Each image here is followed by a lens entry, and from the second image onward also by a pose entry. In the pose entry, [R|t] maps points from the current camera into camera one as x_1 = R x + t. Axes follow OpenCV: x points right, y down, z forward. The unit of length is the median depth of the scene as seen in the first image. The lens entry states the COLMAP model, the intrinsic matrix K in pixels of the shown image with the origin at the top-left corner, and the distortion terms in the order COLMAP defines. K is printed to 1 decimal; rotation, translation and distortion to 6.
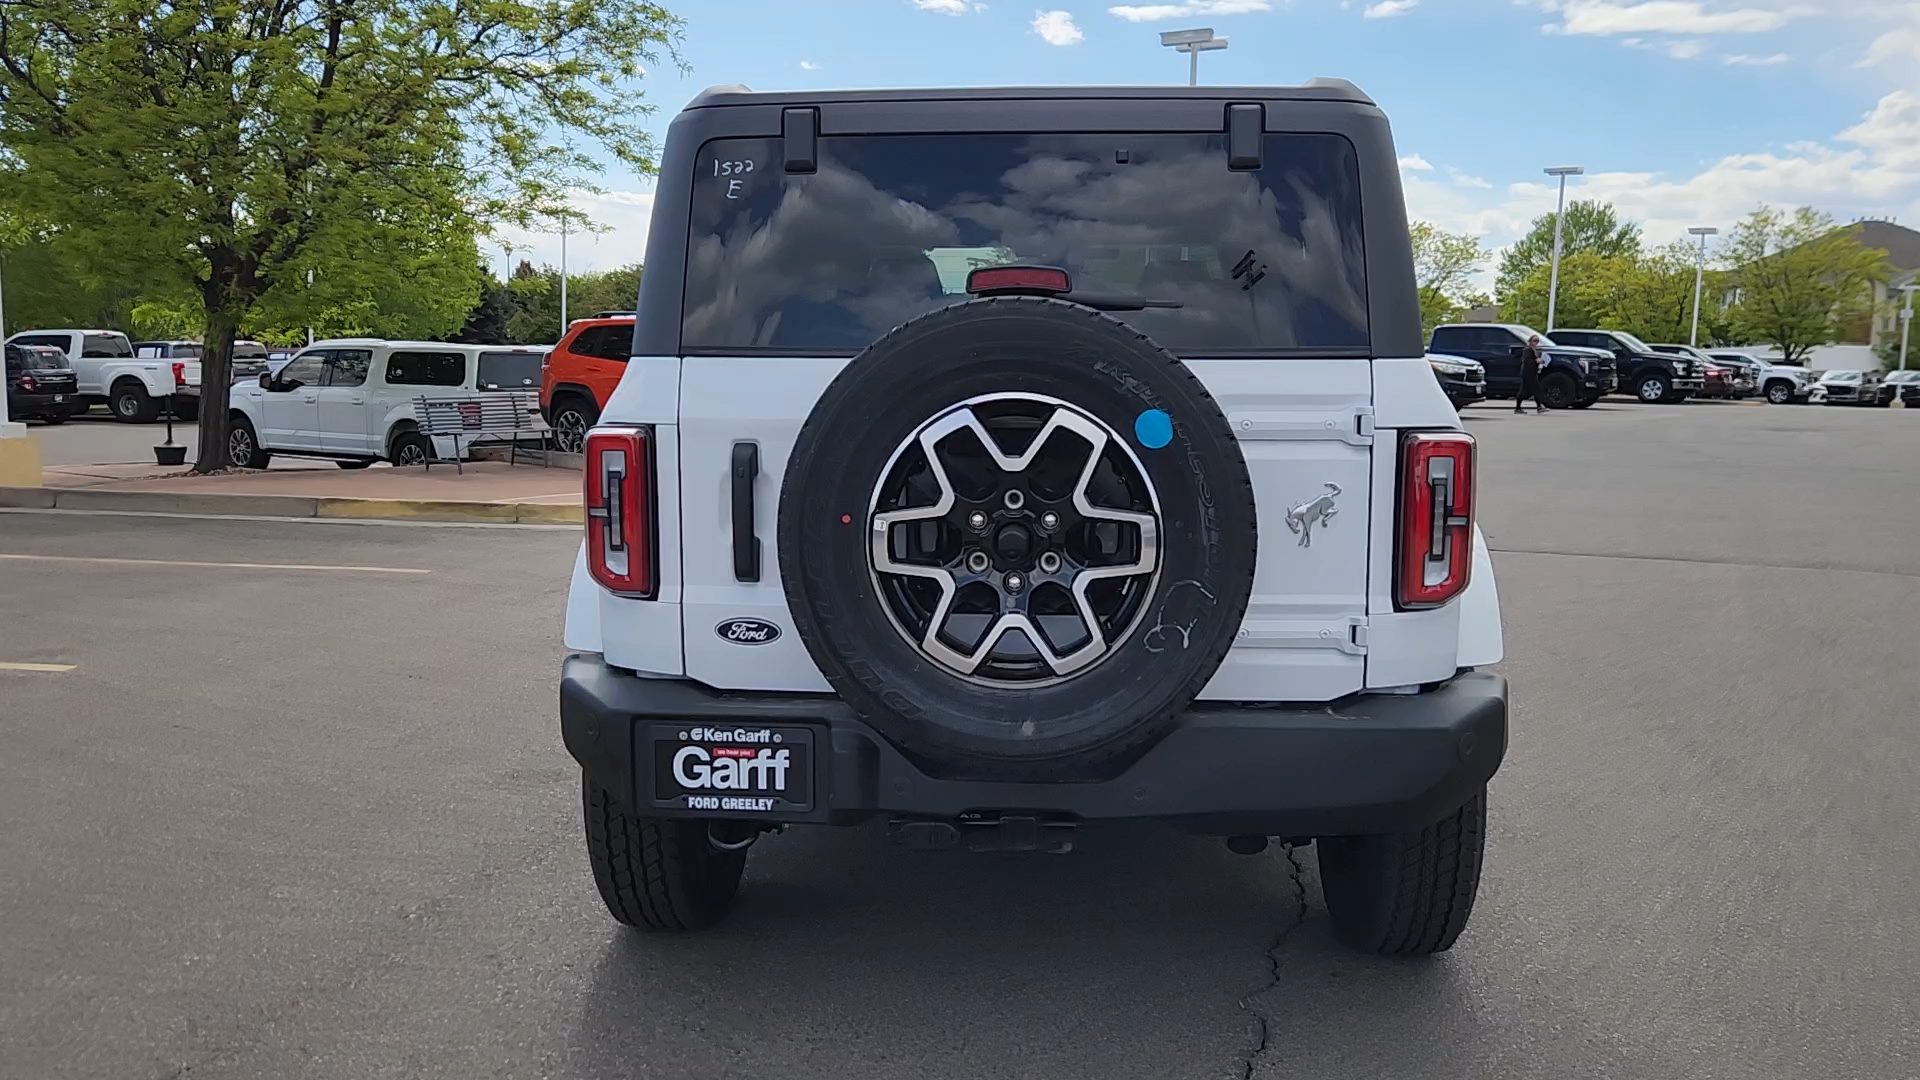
lens RADIAL K [[1627.4, 0, 948.4], [0, 1627.4, 544.6], [0, 0, 1]] dist [0.032263, -0.019355]
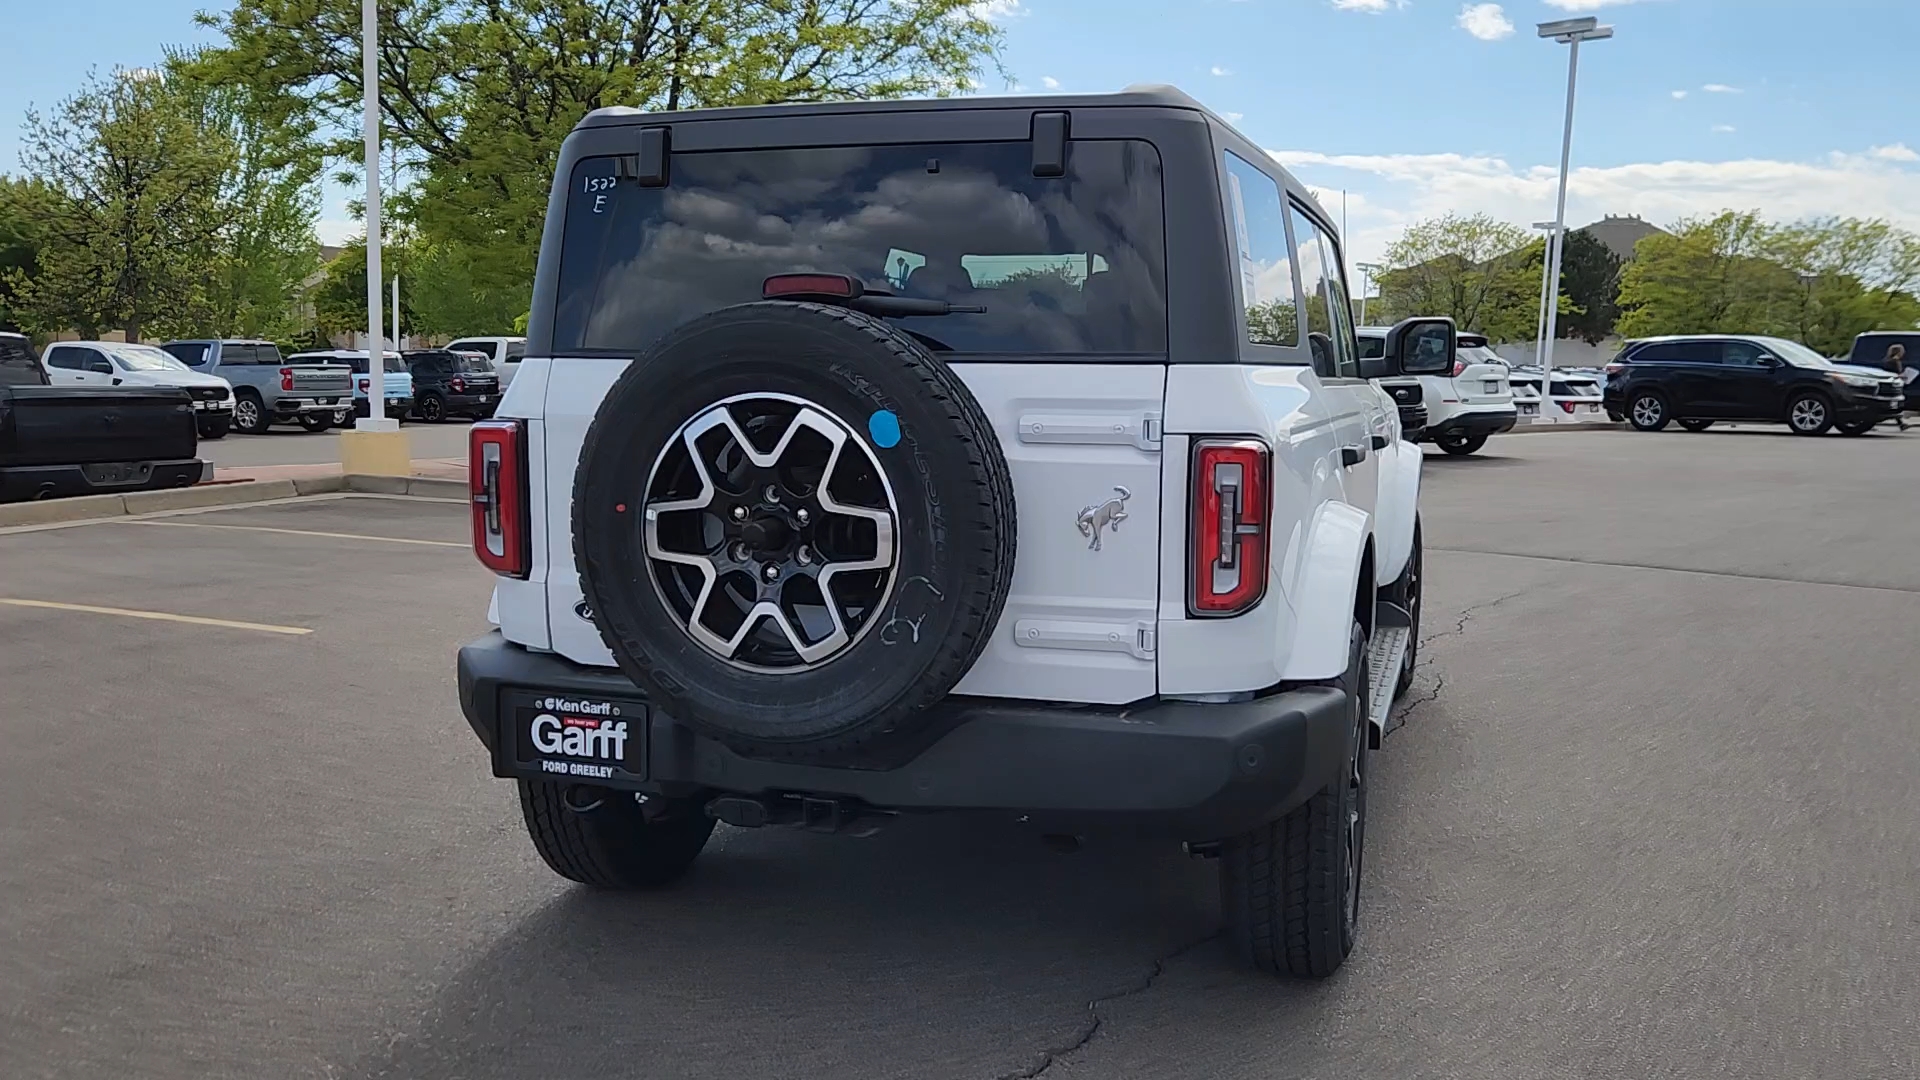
lens RADIAL K [[1626.1, 0, 947.8], [0, 1626.1, 548.1], [0, 0, 1]] dist [0.039704, -0.045606]
pose [[0.970850, 0.032871, -0.237424, 0.359457], [-0.033520, 0.999437, 0.001304, 0.001852], [0.237333, 0.006693, 0.971405, 0.002048]]
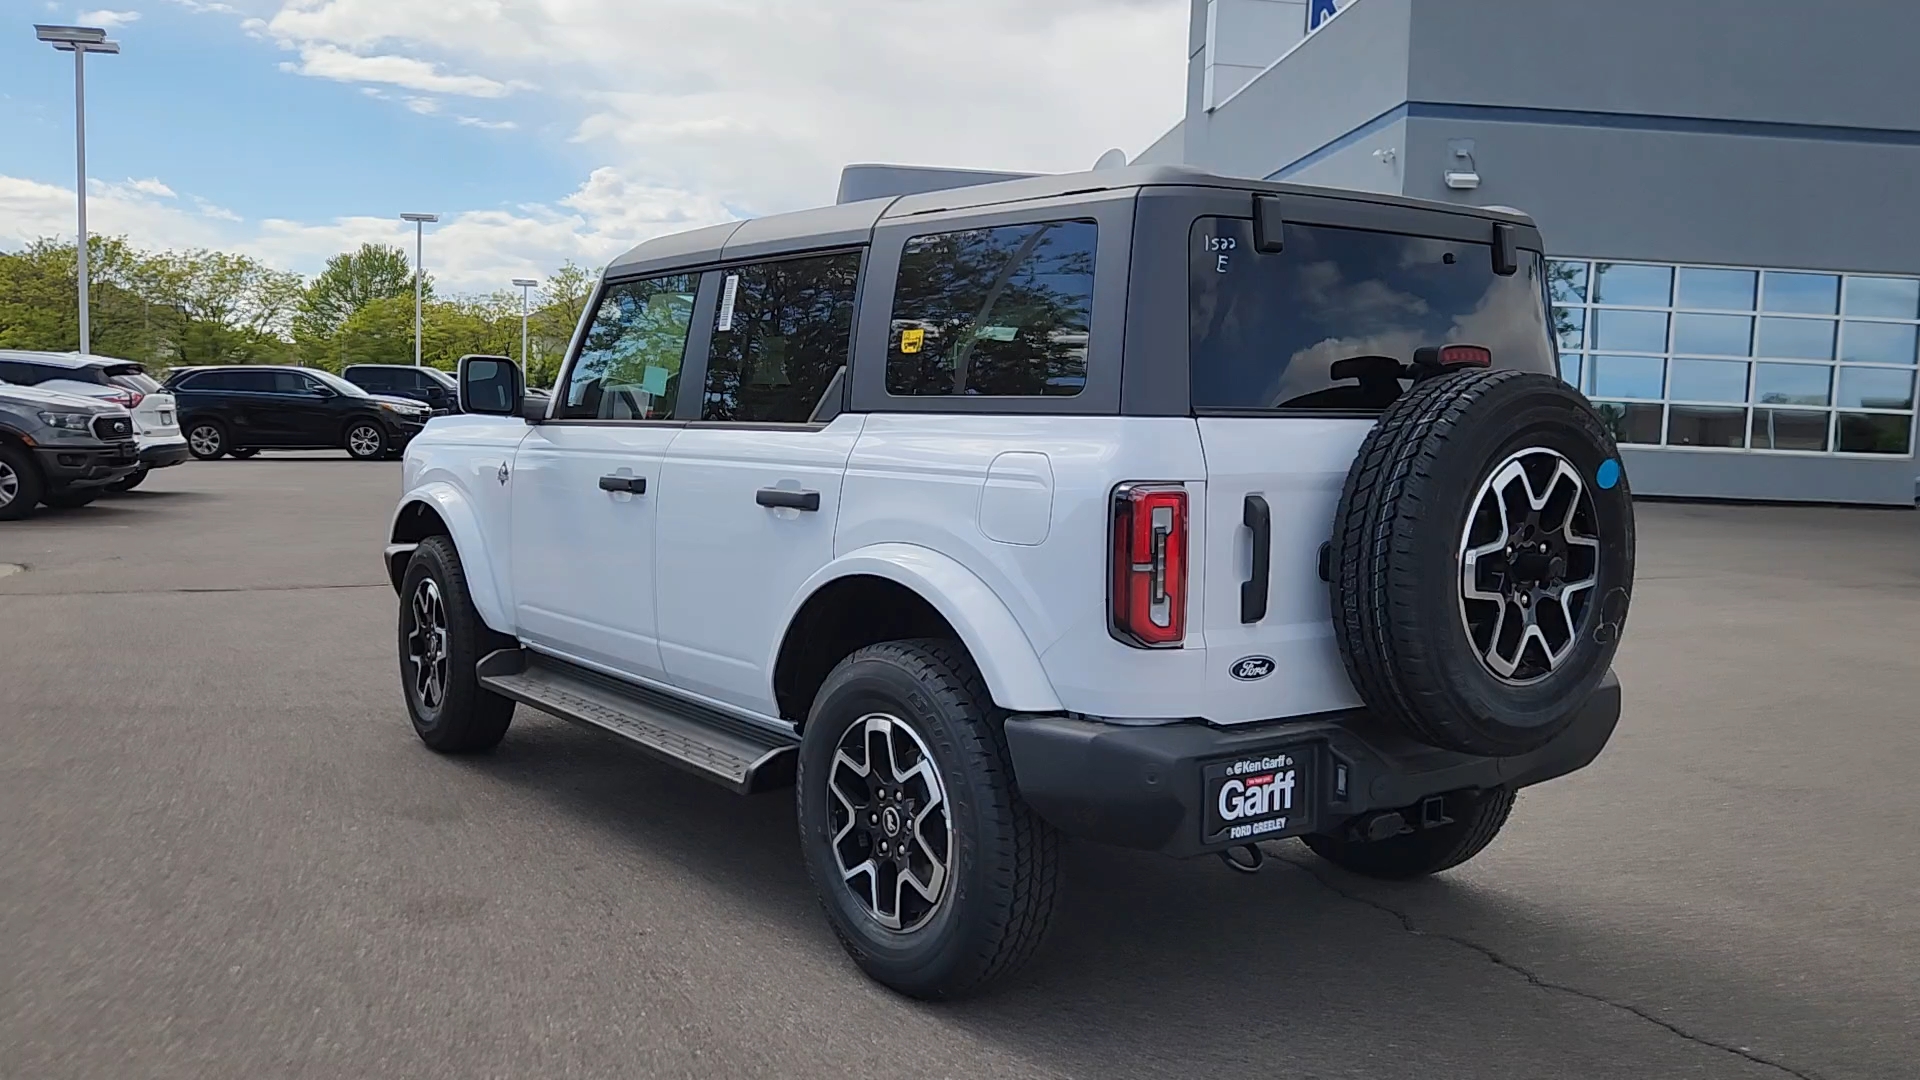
lens RADIAL K [[1627.4, 0, 948.4], [0, 1627.4, 544.6], [0, 0, 1]] dist [0.032263, -0.019355]
pose [[0.754035, -0.050621, 0.654880, -0.991257], [0.066202, 0.997806, 0.000903, -0.044020], [-0.653489, 0.042673, 0.755732, 0.306870]]
